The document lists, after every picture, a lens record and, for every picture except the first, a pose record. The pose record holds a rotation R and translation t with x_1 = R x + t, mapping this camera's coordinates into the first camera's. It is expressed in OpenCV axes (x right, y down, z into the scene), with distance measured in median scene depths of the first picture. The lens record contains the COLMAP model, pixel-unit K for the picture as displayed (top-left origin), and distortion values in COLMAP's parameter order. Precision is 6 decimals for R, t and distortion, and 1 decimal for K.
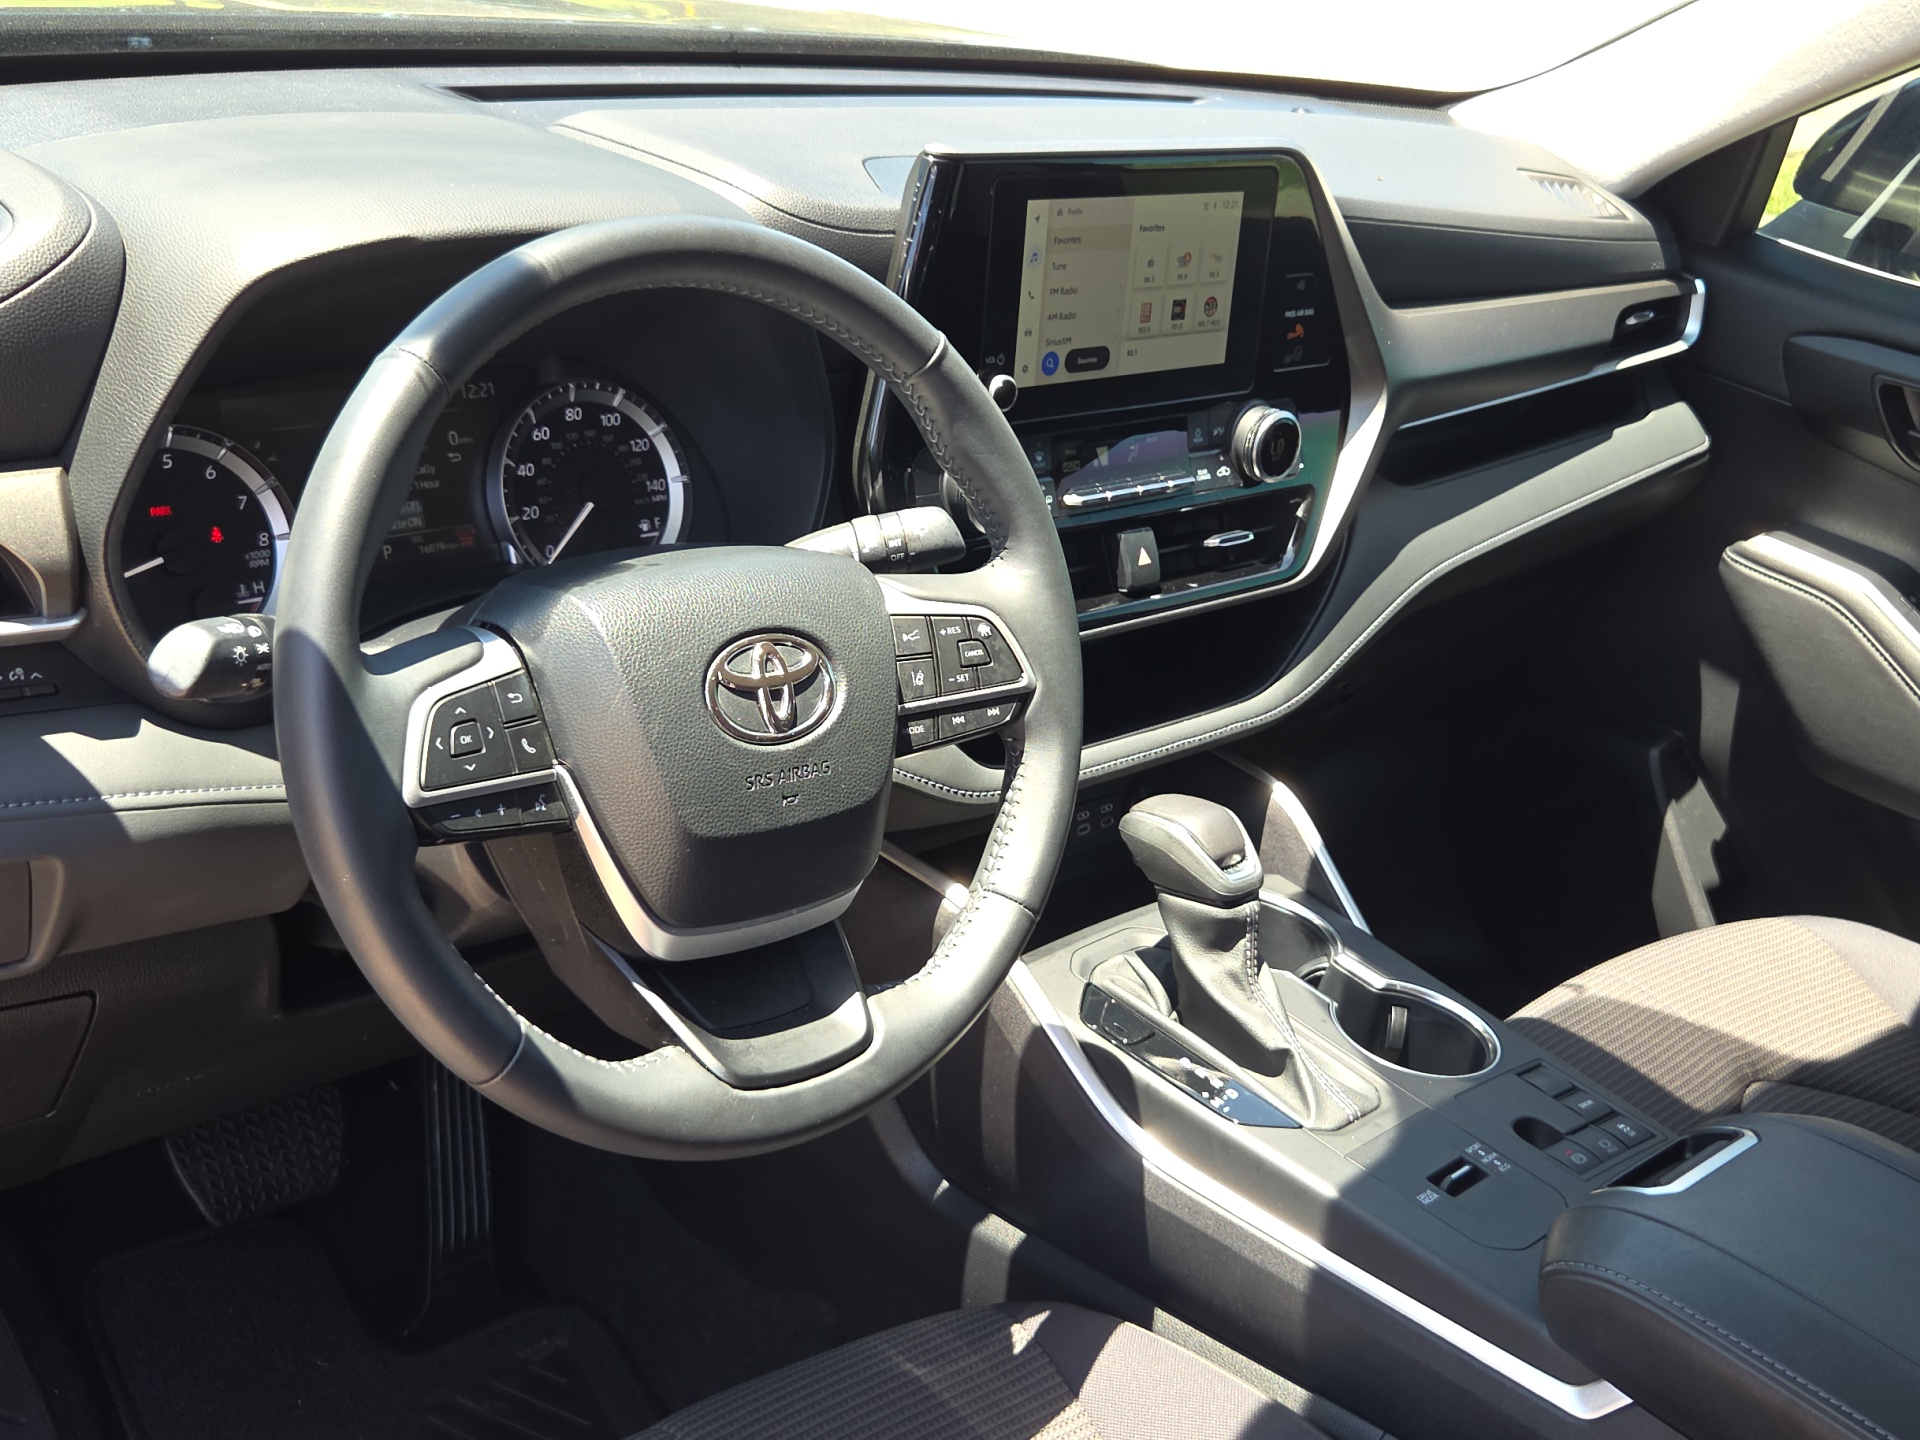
lens RADIAL K [[2120.6, 0, 959.1], [0, 2120.6, 714.9], [0, 0, 1]] dist [0.047206, 0.000000]
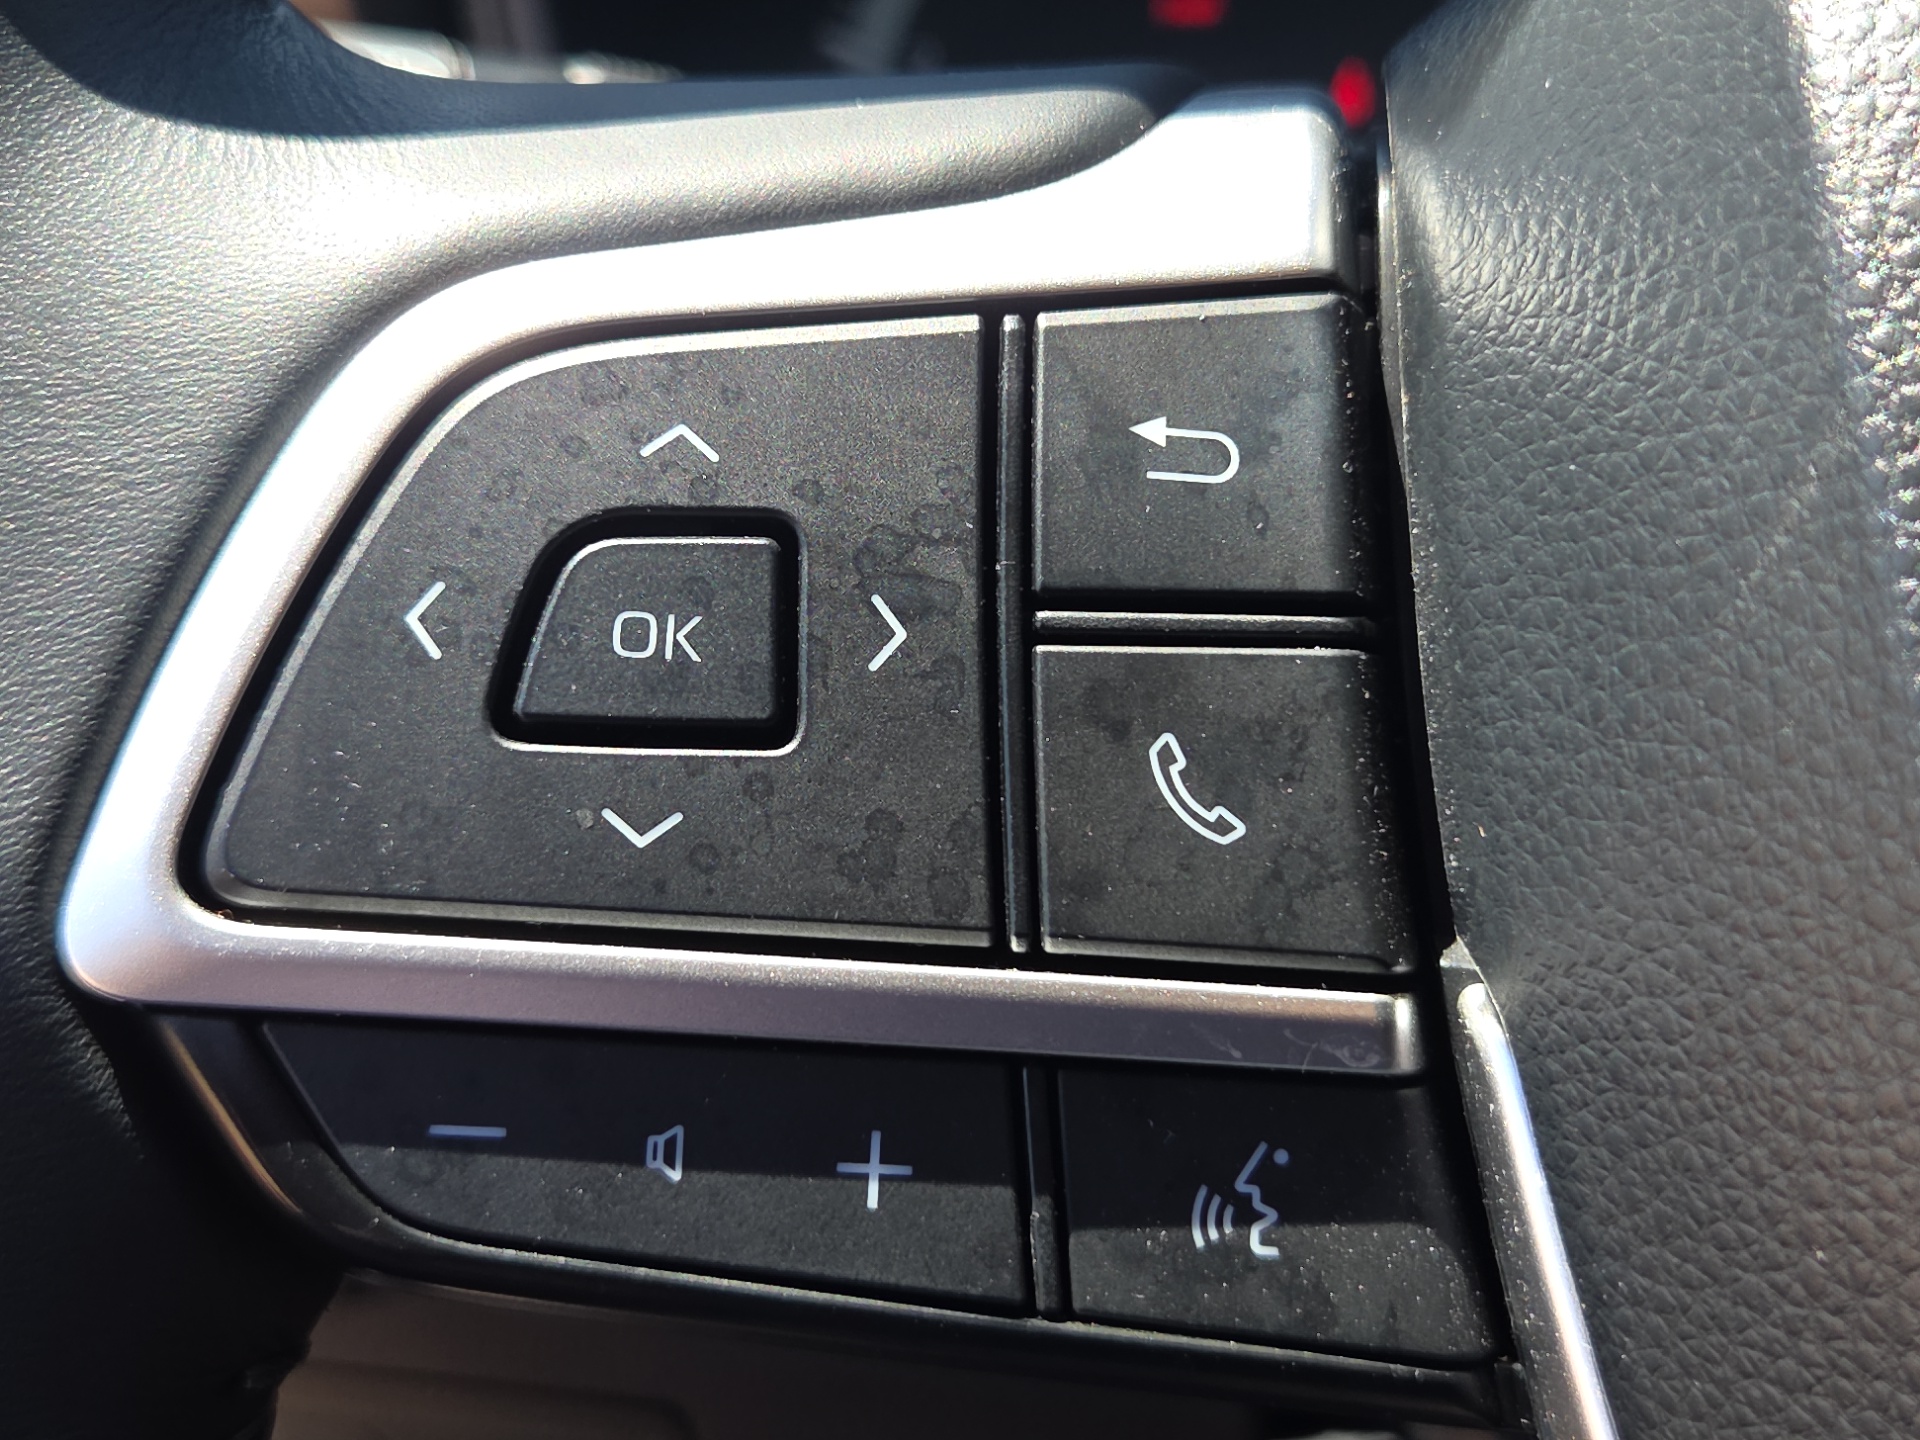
lens RADIAL K [[2717.0, 0, 958.5], [0, 2717.0, 713.0], [0, 0, 1]] dist [0.078276, 0.000000]
pose [[0.627755, 0.129637, -0.767540, -0.051946], [-0.184357, 0.982742, 0.015202, 0.006904], [0.756265, 0.131958, 0.640820, 0.625022]]
